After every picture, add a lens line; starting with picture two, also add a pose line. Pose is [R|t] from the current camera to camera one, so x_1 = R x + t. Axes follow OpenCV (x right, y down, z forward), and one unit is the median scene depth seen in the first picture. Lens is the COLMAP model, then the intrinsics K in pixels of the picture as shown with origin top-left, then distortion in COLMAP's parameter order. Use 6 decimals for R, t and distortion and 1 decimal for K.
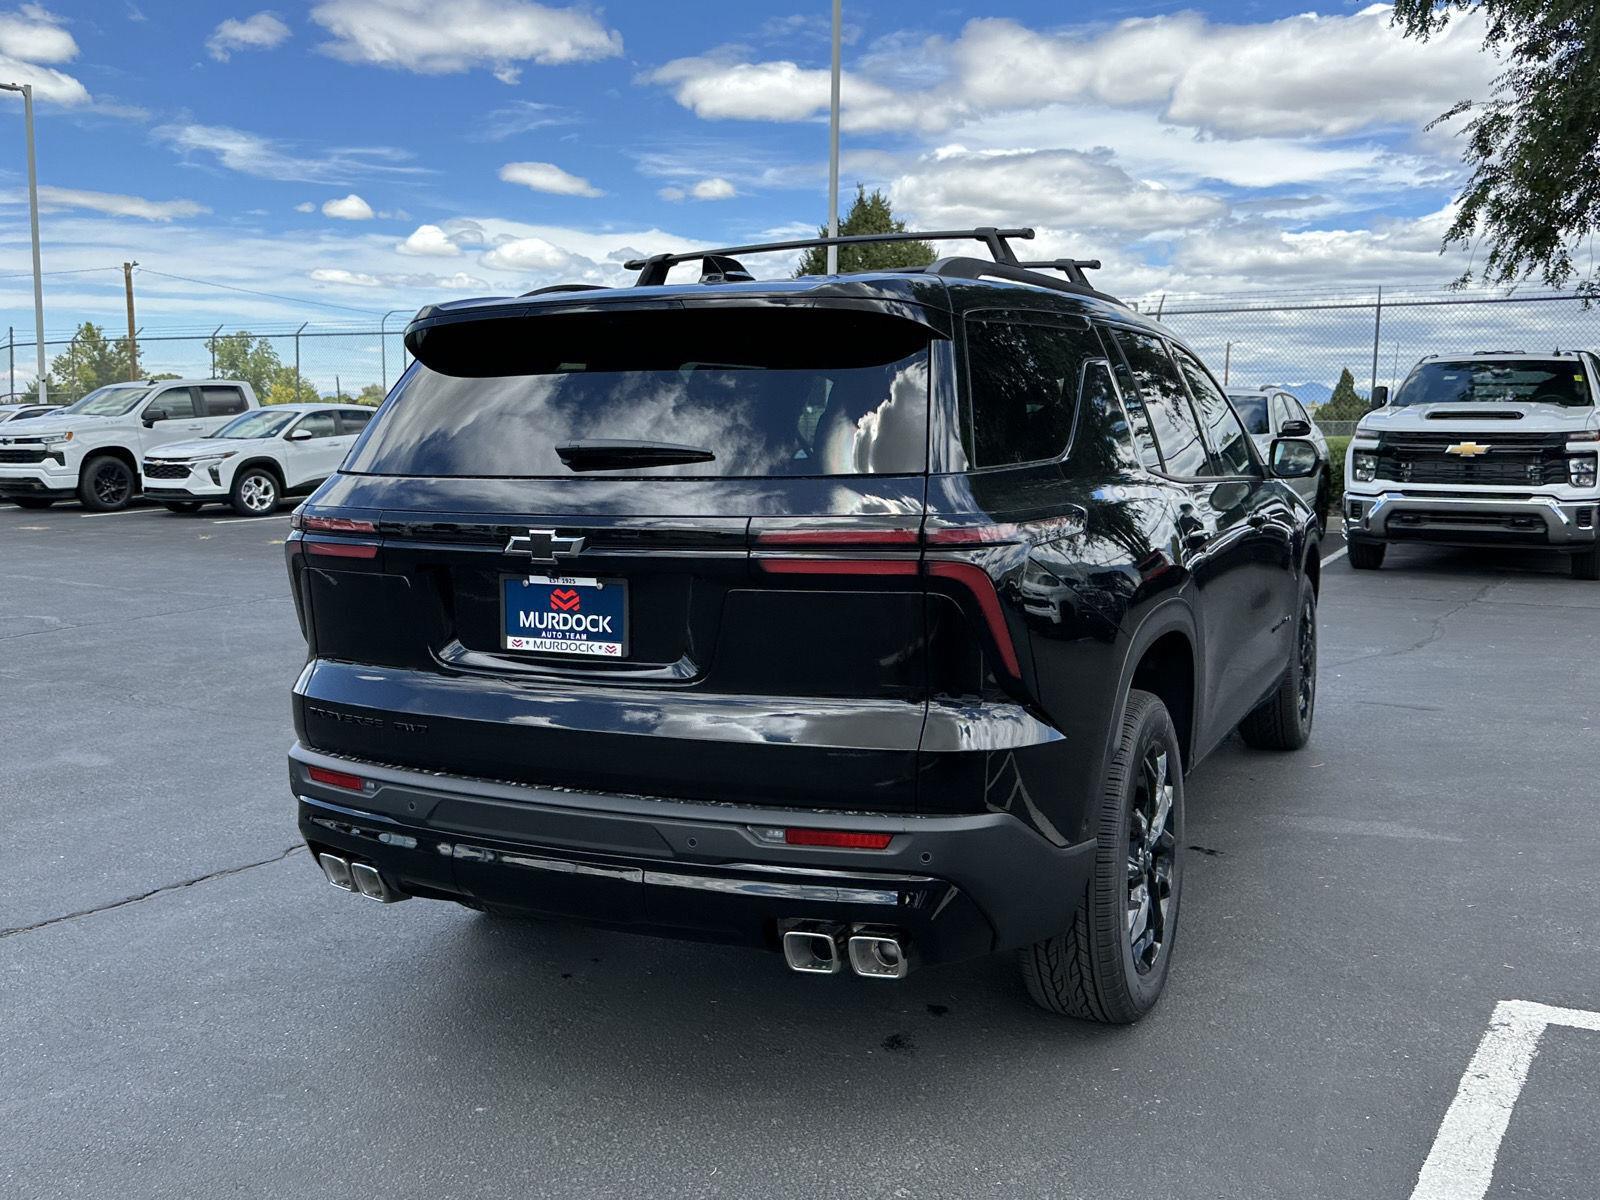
lens RADIAL K [[1402.6, 0, 738.2], [0, 1402.6, 604.9], [0, 0, 1]] dist [0.145862, -0.236115]
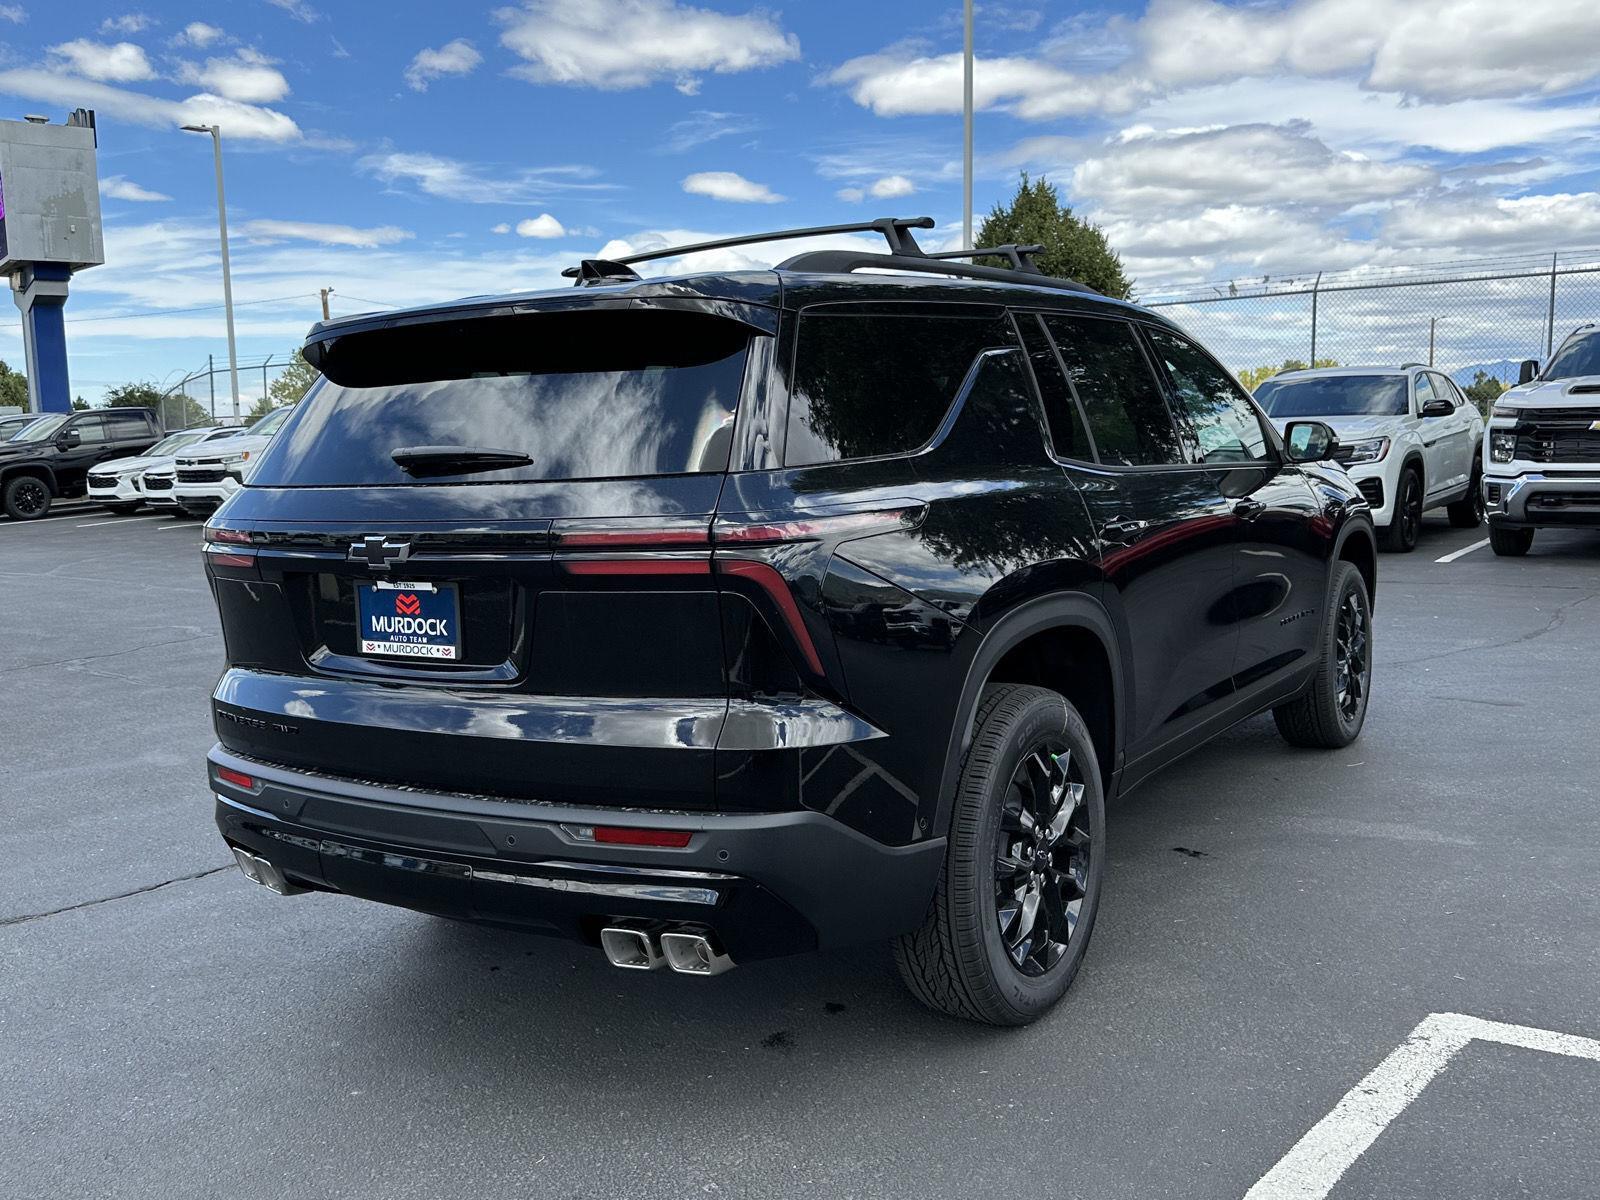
lens RADIAL K [[1402.6, 0, 738.2], [0, 1402.6, 604.9], [0, 0, 1]] dist [0.145862, -0.236115]
pose [[0.991406, -0.016229, -0.129813, 0.152843], [0.016140, 0.999868, -0.001736, 0.001542], [0.129824, -0.000374, 0.991537, 0.004123]]
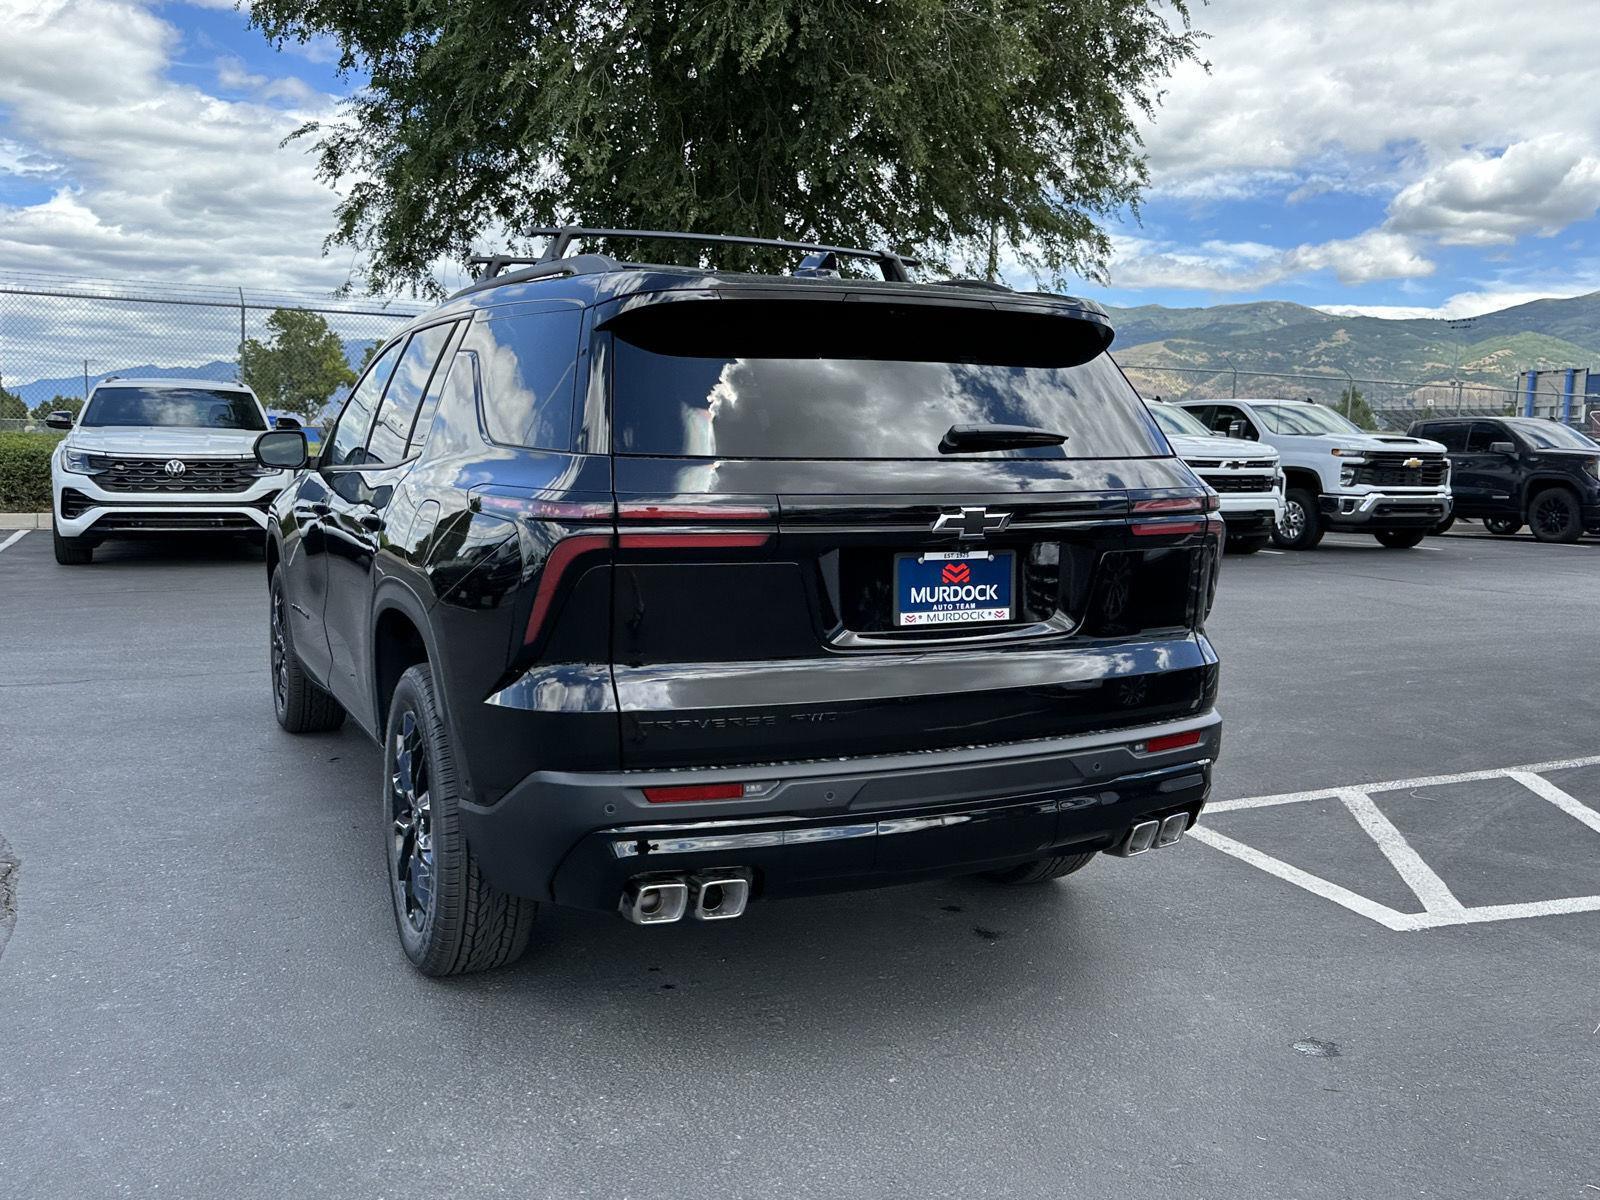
lens RADIAL K [[1463.4, 0, 801.7], [0, 1463.4, 585.8], [0, 0, 1]] dist [0.074478, -0.107206]
pose [[0.597349, -0.063683, 0.799449, -0.667091], [0.077132, 0.996783, 0.021769, -0.016850], [-0.798264, 0.048659, 0.600339, 0.256528]]
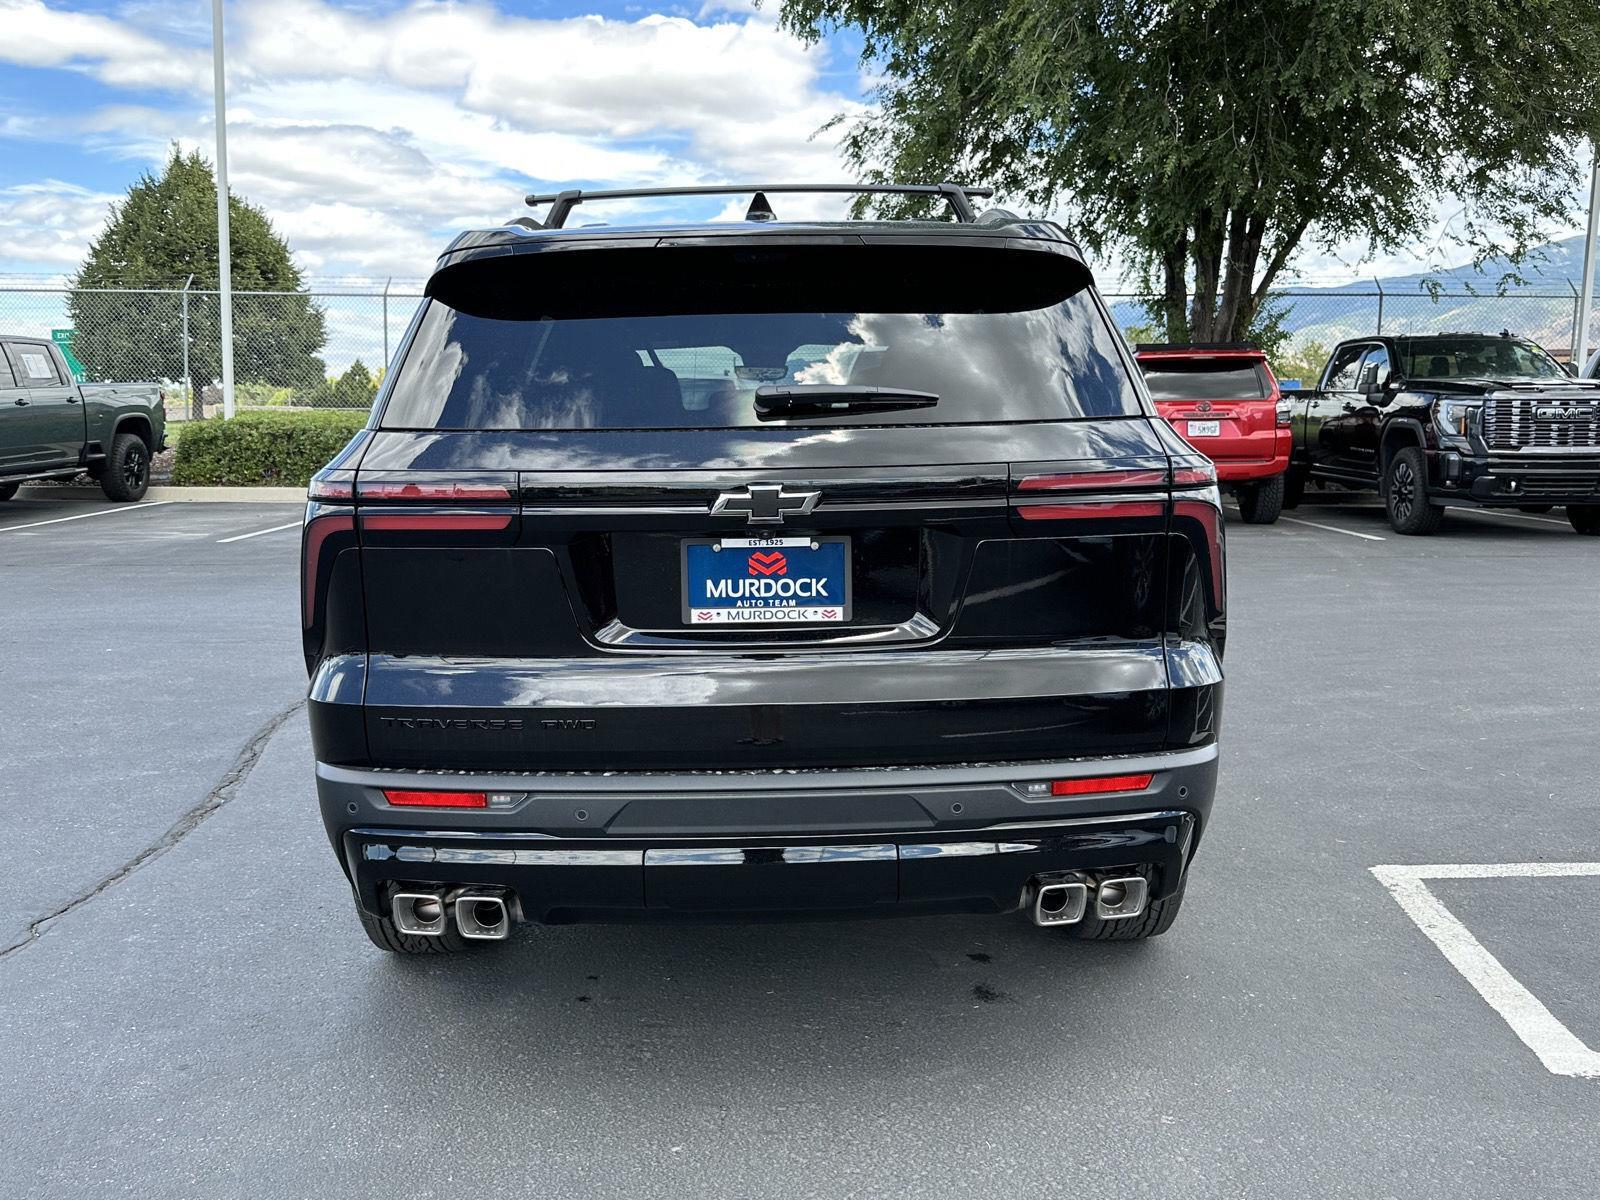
lens RADIAL K [[1449.0, 0, 742.7], [0, 1449.0, 590.9], [0, 0, 1]] dist [0.094484, -0.199919]
pose [[0.891493, -0.058659, 0.449220, -0.340075], [0.059950, 0.998137, 0.011364, 0.001468], [-0.449050, 0.016800, 0.893349, 0.106694]]
